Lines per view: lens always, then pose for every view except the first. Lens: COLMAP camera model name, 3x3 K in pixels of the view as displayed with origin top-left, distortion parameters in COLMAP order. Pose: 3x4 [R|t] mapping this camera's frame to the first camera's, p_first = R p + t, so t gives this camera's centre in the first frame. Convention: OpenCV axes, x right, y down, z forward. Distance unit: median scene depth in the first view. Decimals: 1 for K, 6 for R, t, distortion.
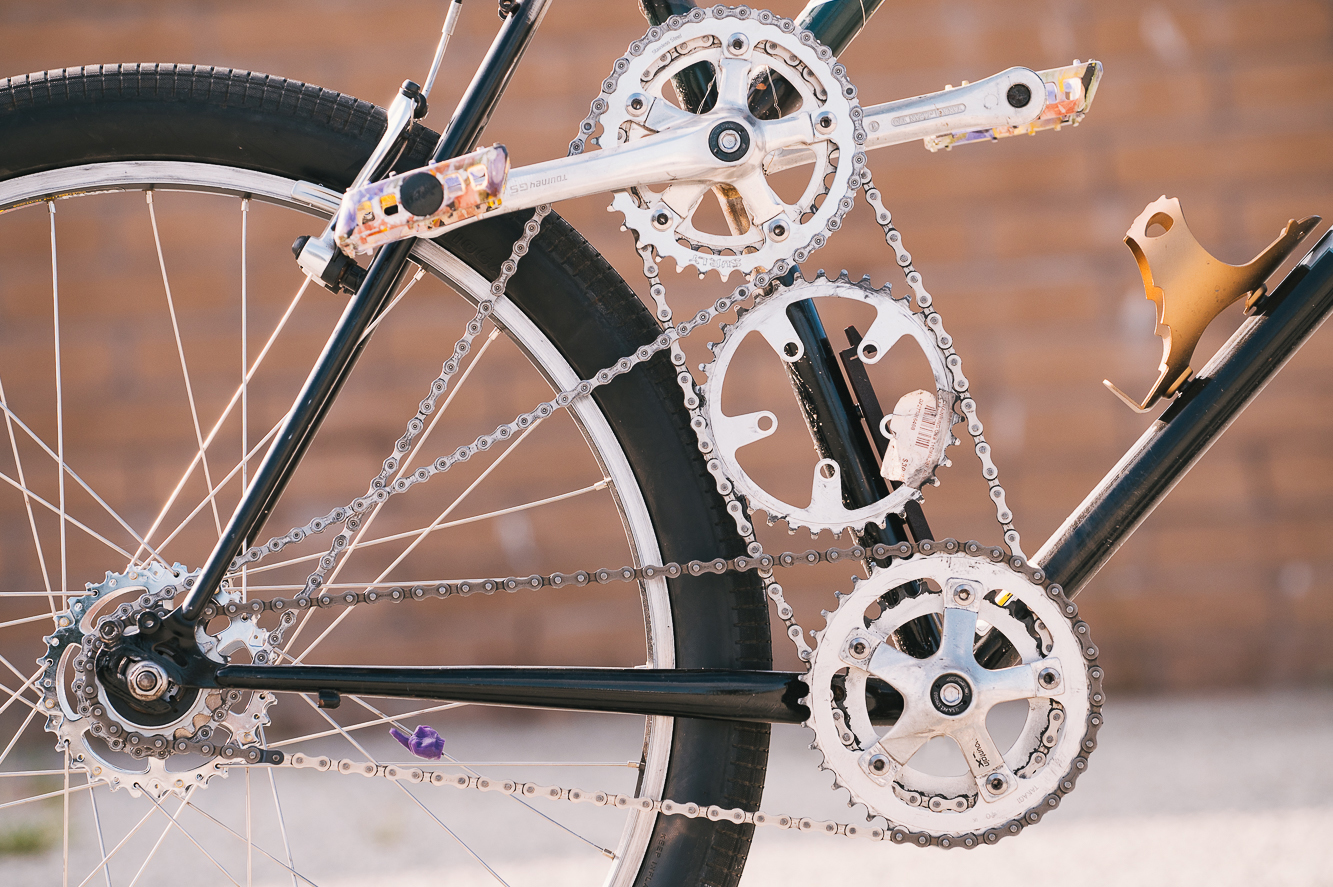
lens RADIAL K [[6312.9, 0, 666.5], [0, 6312.9, 443.5], [0, 0, 1]] dist [1.222628, -5.439352]
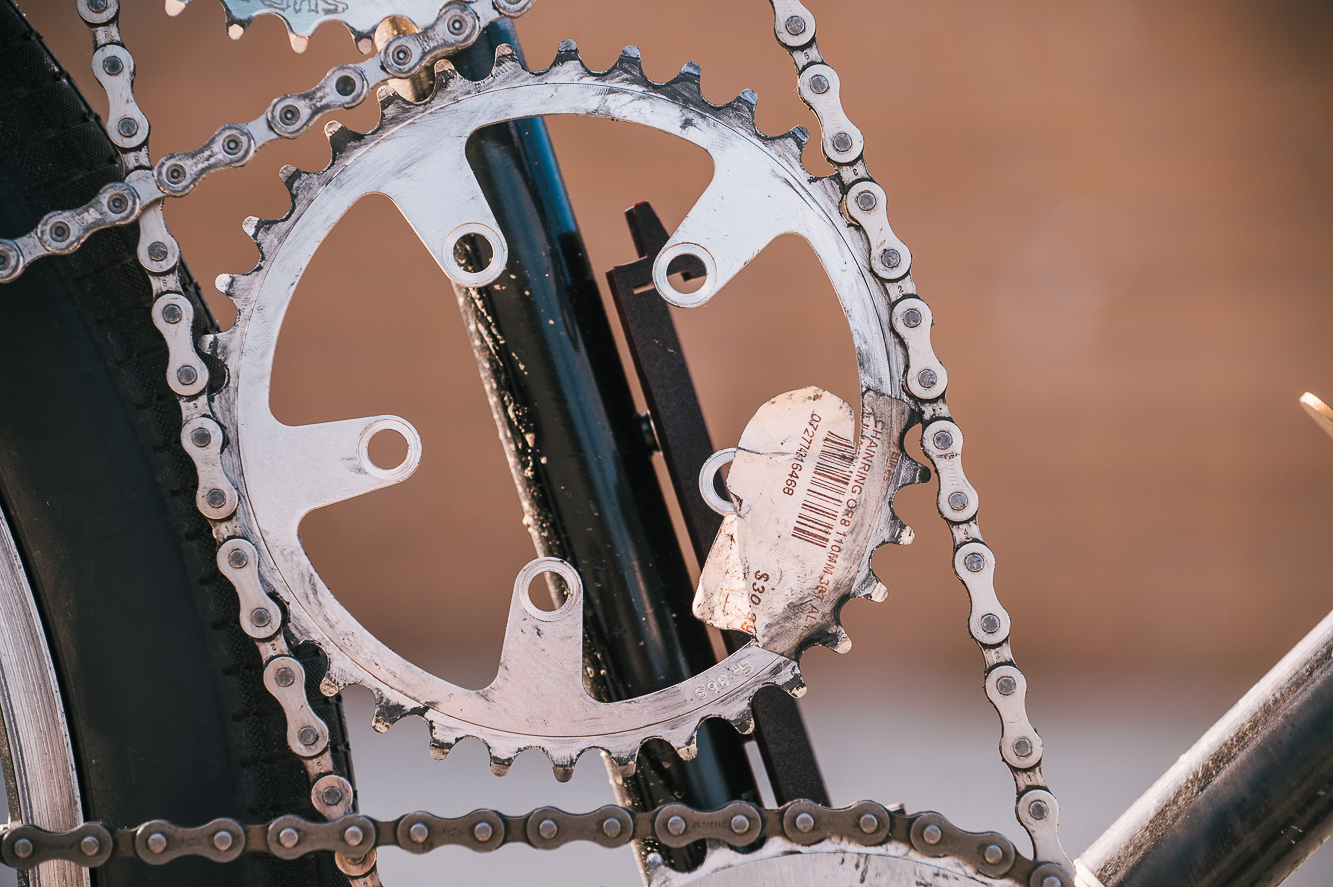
lens RADIAL K [[5514.0, 0, 666.5], [0, 5514.0, 443.5], [0, 0, 1]] dist [1.060710, 4.275719]
pose [[0.997620, 0.068000, 0.011426, 0.028048], [-0.068065, 0.997666, 0.005408, -0.006361], [-0.011031, -0.006172, 0.999920, 0.679671]]
